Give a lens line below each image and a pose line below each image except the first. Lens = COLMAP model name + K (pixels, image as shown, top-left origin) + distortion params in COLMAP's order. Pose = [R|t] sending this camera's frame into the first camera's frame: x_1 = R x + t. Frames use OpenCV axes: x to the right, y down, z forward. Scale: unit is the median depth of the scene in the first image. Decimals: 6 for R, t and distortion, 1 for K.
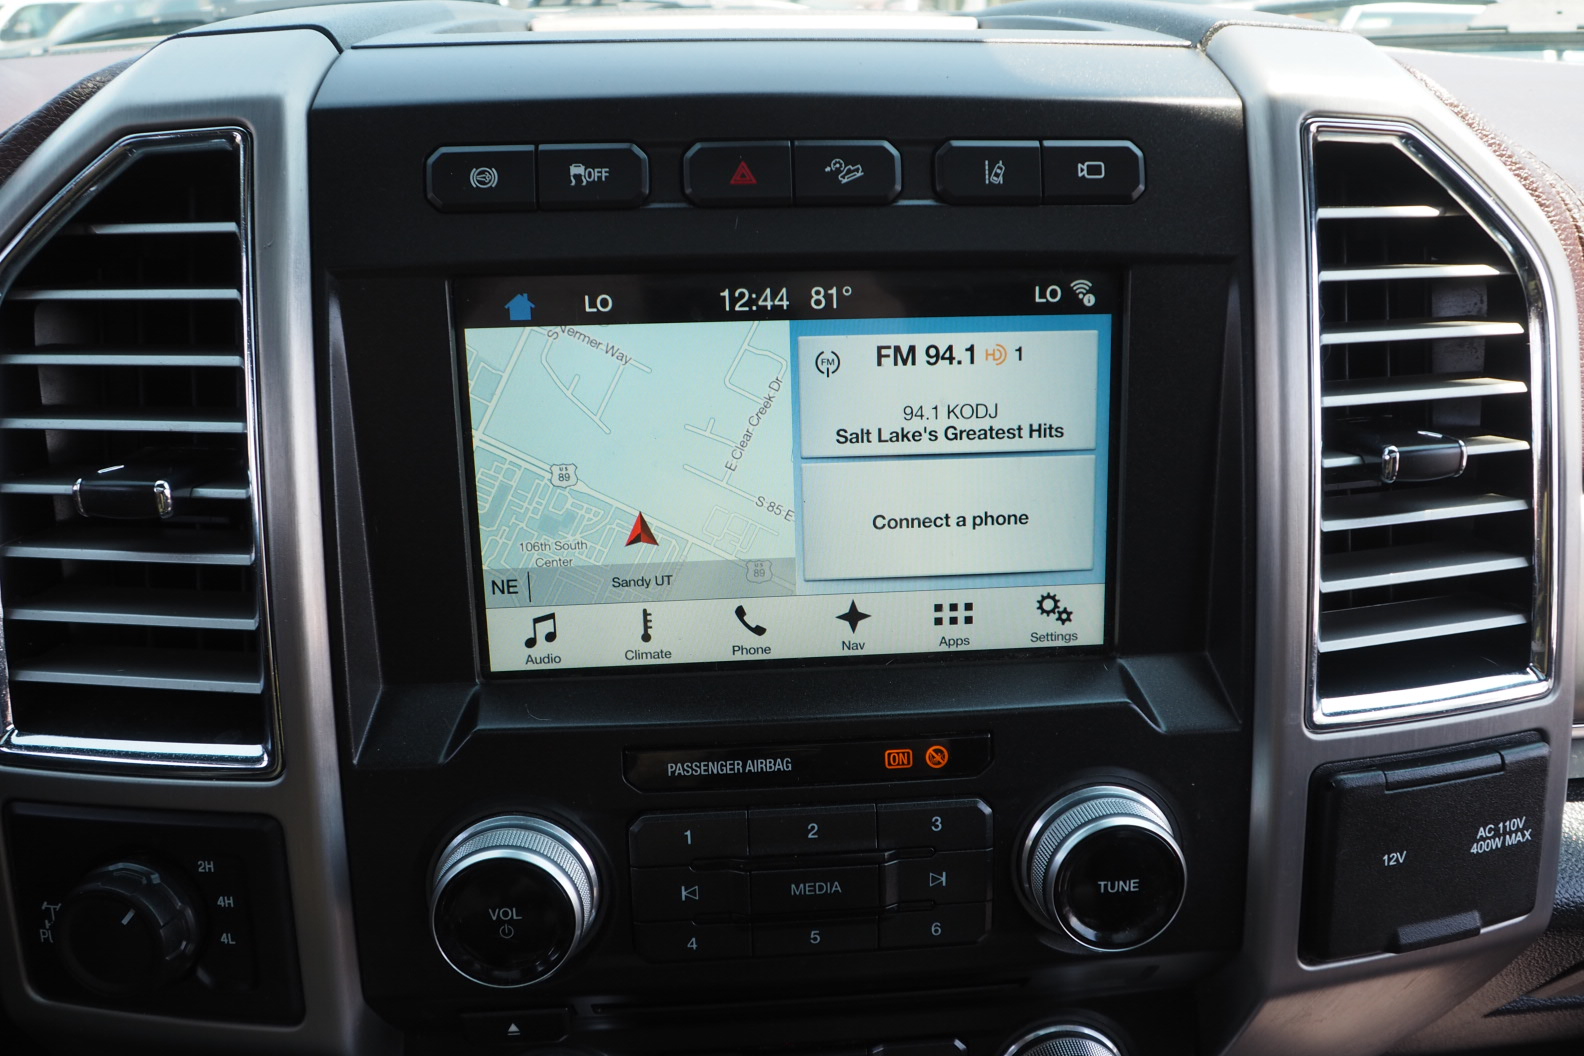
lens RADIAL K [[945.2, 0, 792.0], [0, 945.2, 528.0], [0, 0, 1]] dist [-0.030864, -0.000037]
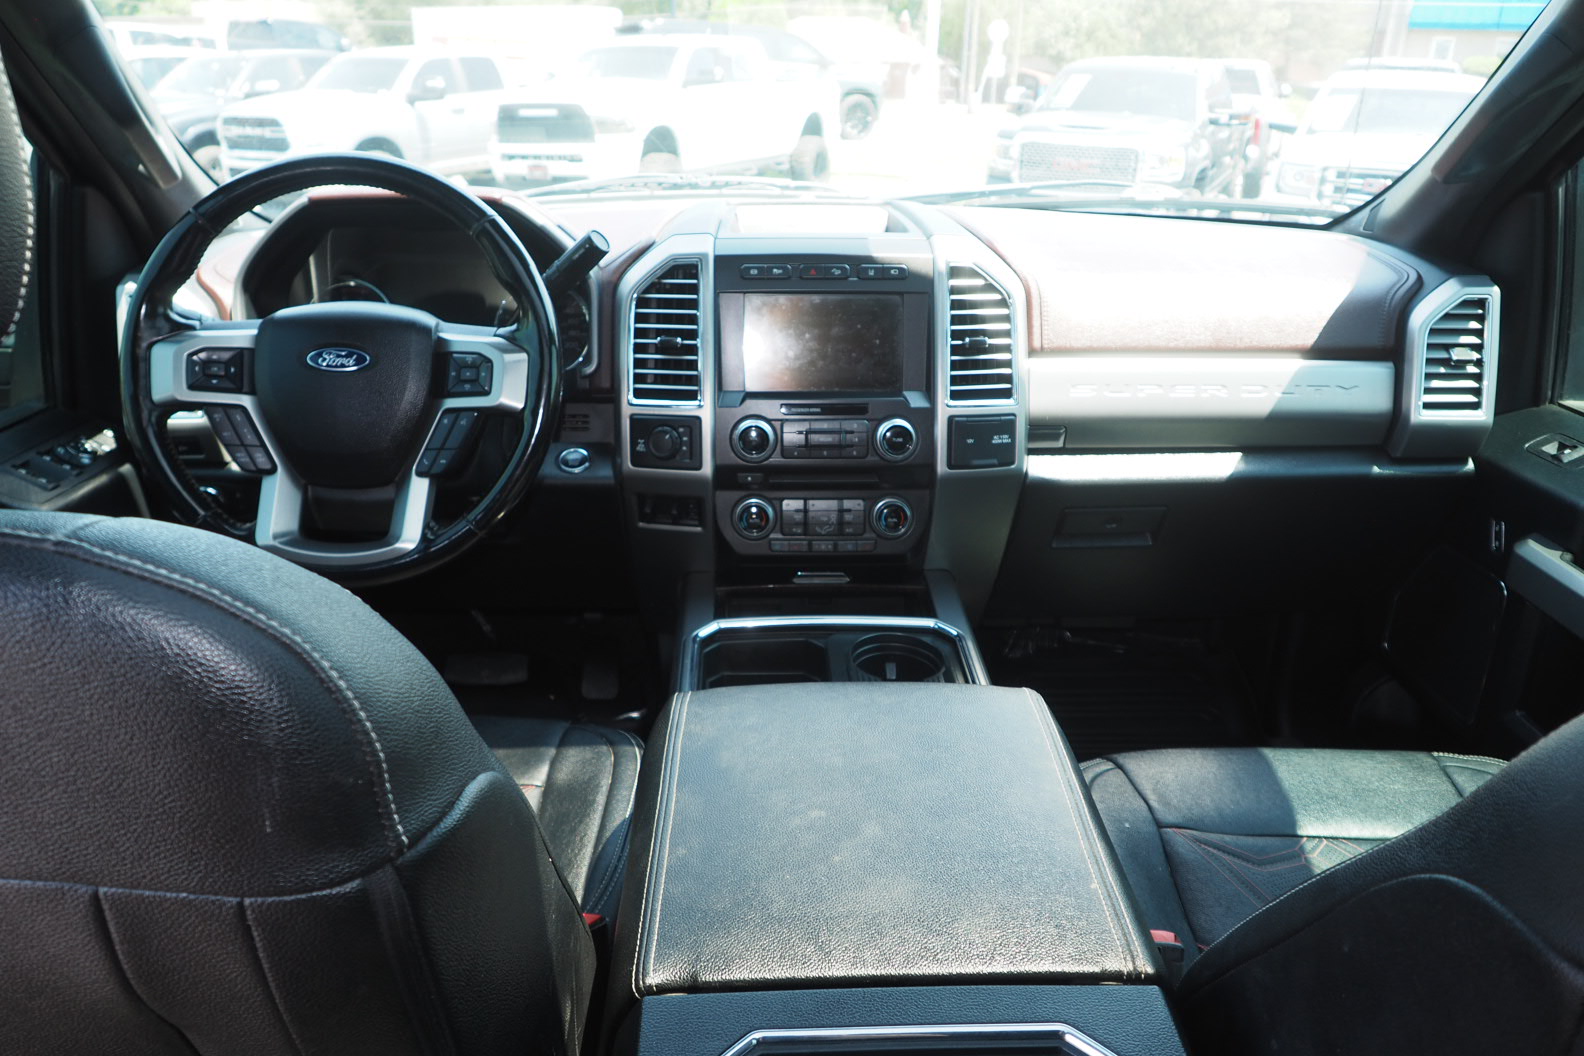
lens RADIAL K [[1101.1, 0, 792.0], [0, 1101.1, 528.0], [0, 0, 1]] dist [-0.030917, -0.000690]
pose [[0.999508, 0.023597, -0.020684, -0.014398], [-0.024455, 0.998808, -0.042235, 1.009012], [0.019662, 0.042720, 0.998894, -3.974888]]
